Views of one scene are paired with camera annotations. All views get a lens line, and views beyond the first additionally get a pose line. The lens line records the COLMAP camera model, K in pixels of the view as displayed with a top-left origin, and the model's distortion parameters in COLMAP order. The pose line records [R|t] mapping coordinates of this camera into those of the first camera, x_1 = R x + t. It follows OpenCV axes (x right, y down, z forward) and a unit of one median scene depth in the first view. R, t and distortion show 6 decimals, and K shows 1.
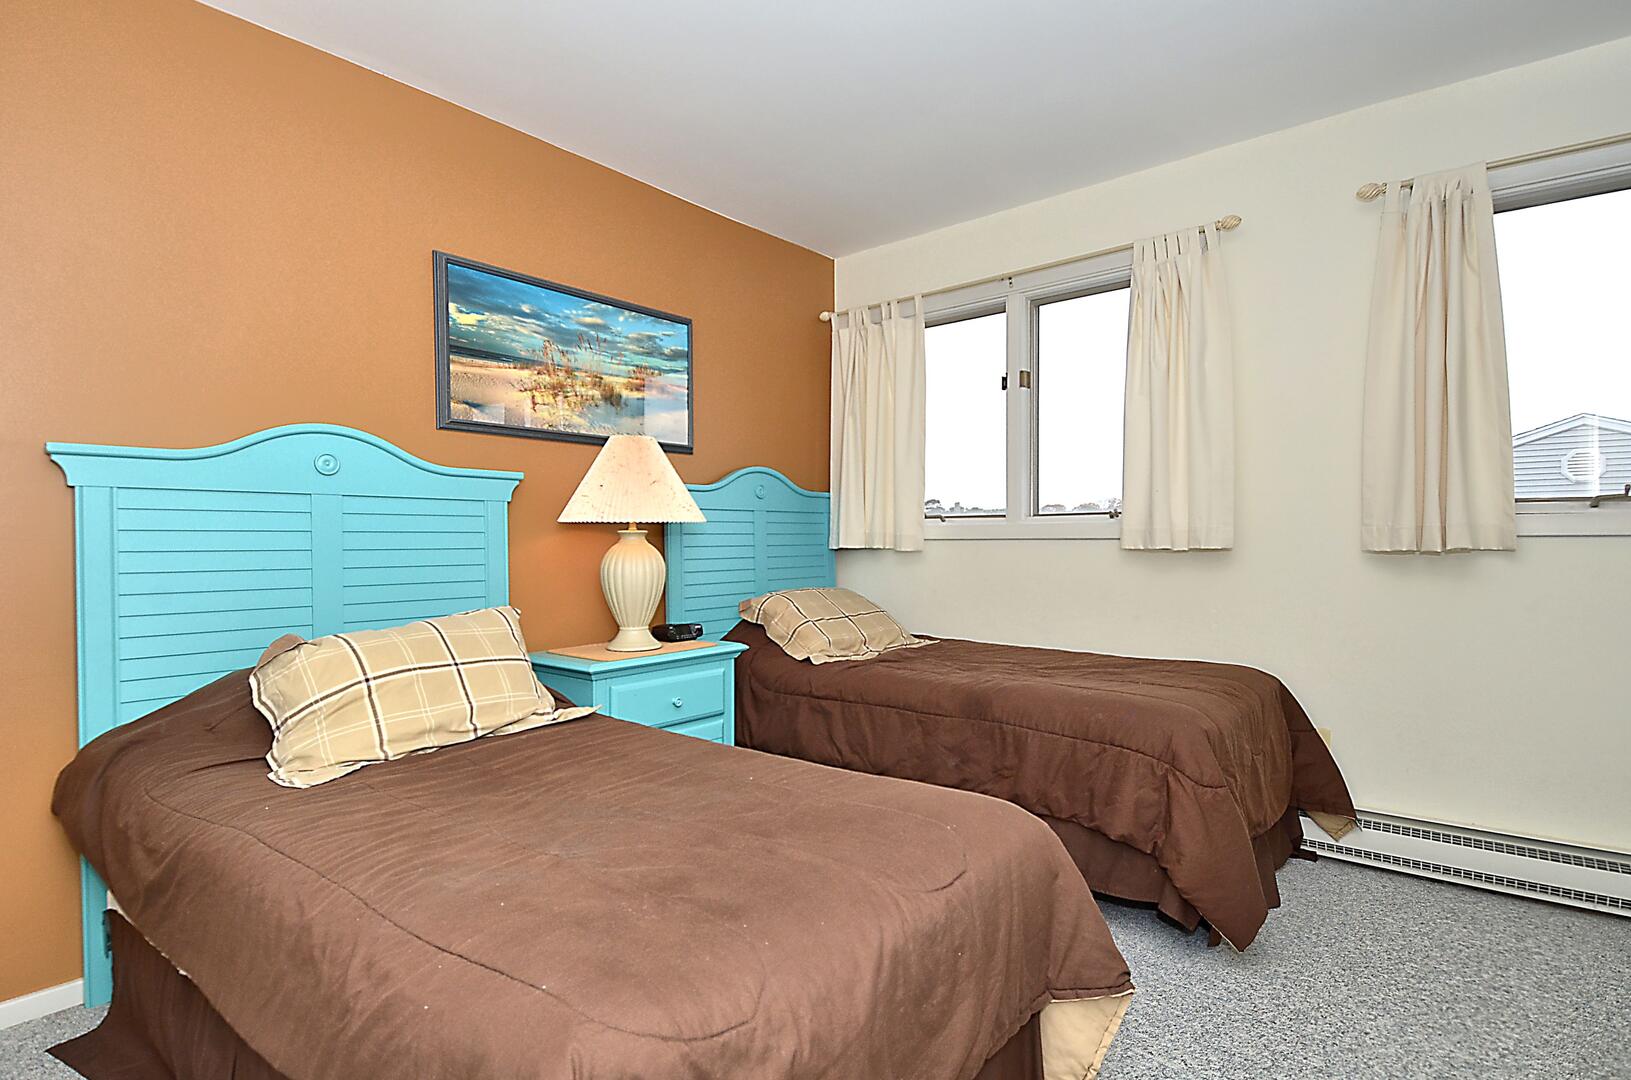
lens RADIAL K [[834.0, 0, 815.5], [0, 834.0, 540.0], [0, 0, 1]] dist [0.045481, -0.000175]
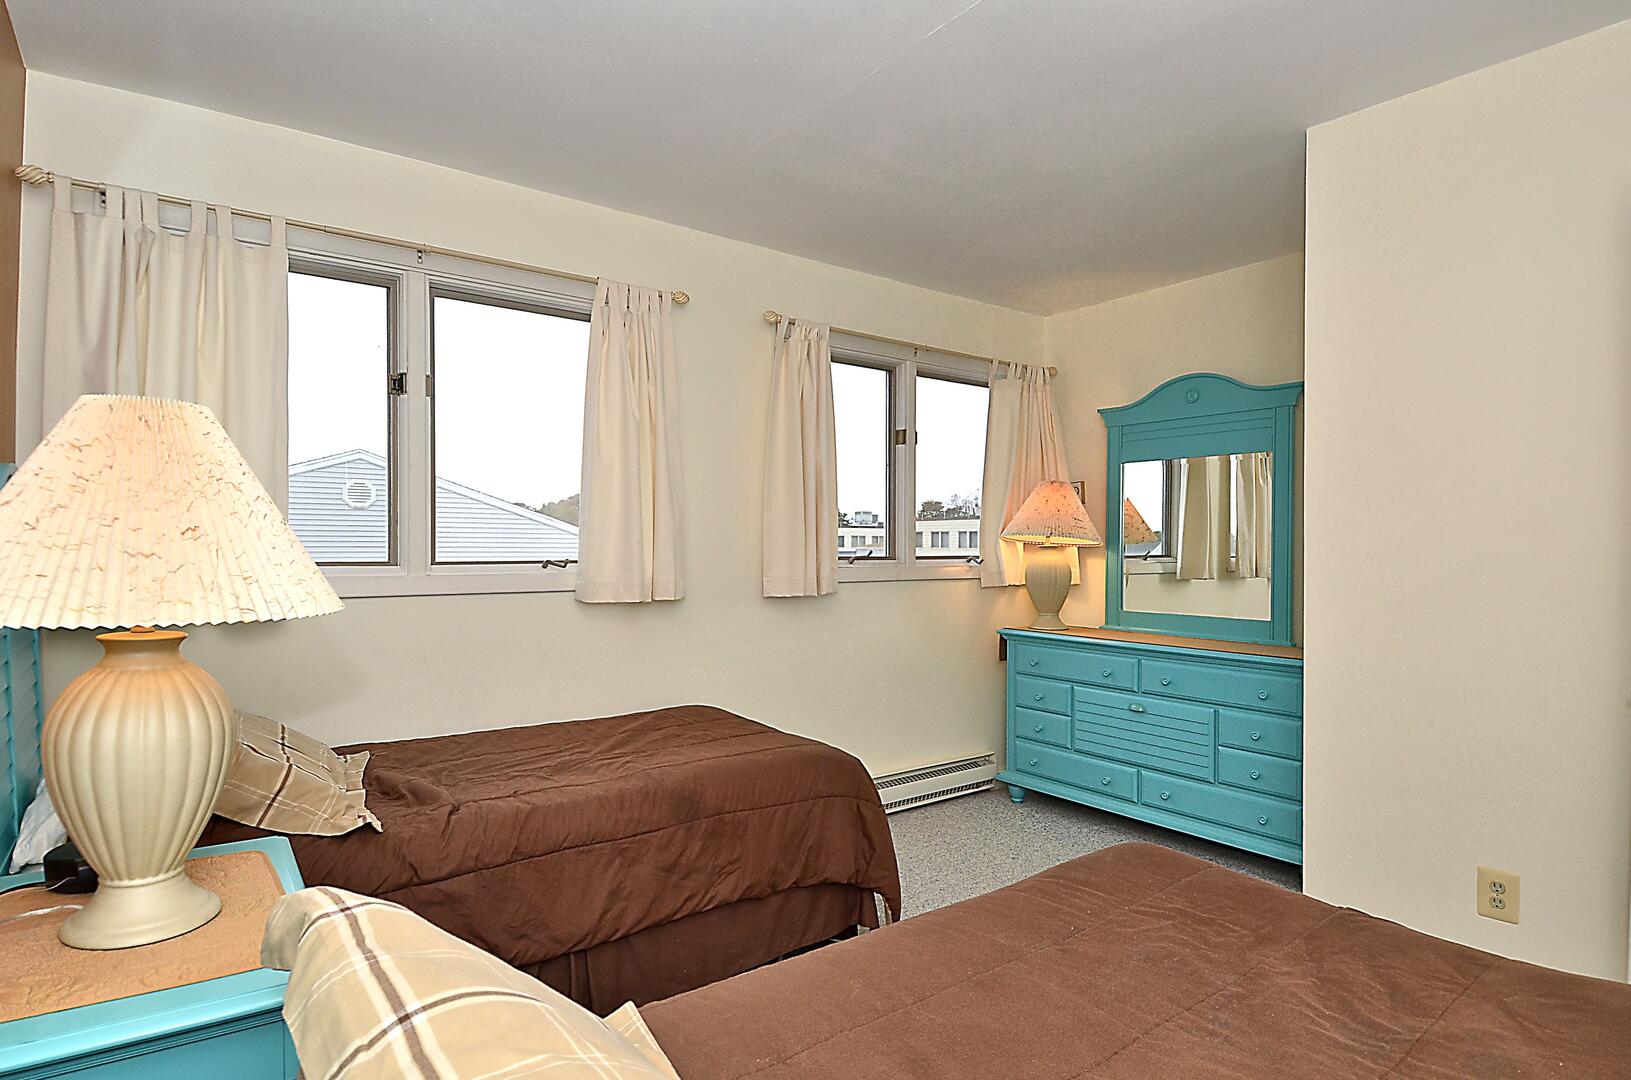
lens RADIAL K [[868.3, 0, 815.5], [0, 868.3, 540.0], [0, 0, 1]] dist [0.001164, -0.000330]
pose [[0.226313, 0.010200, 0.974001, -0.507302], [-0.000495, 0.999946, -0.010357, -0.049046], [-0.974054, 0.001862, 0.226306, 0.537553]]
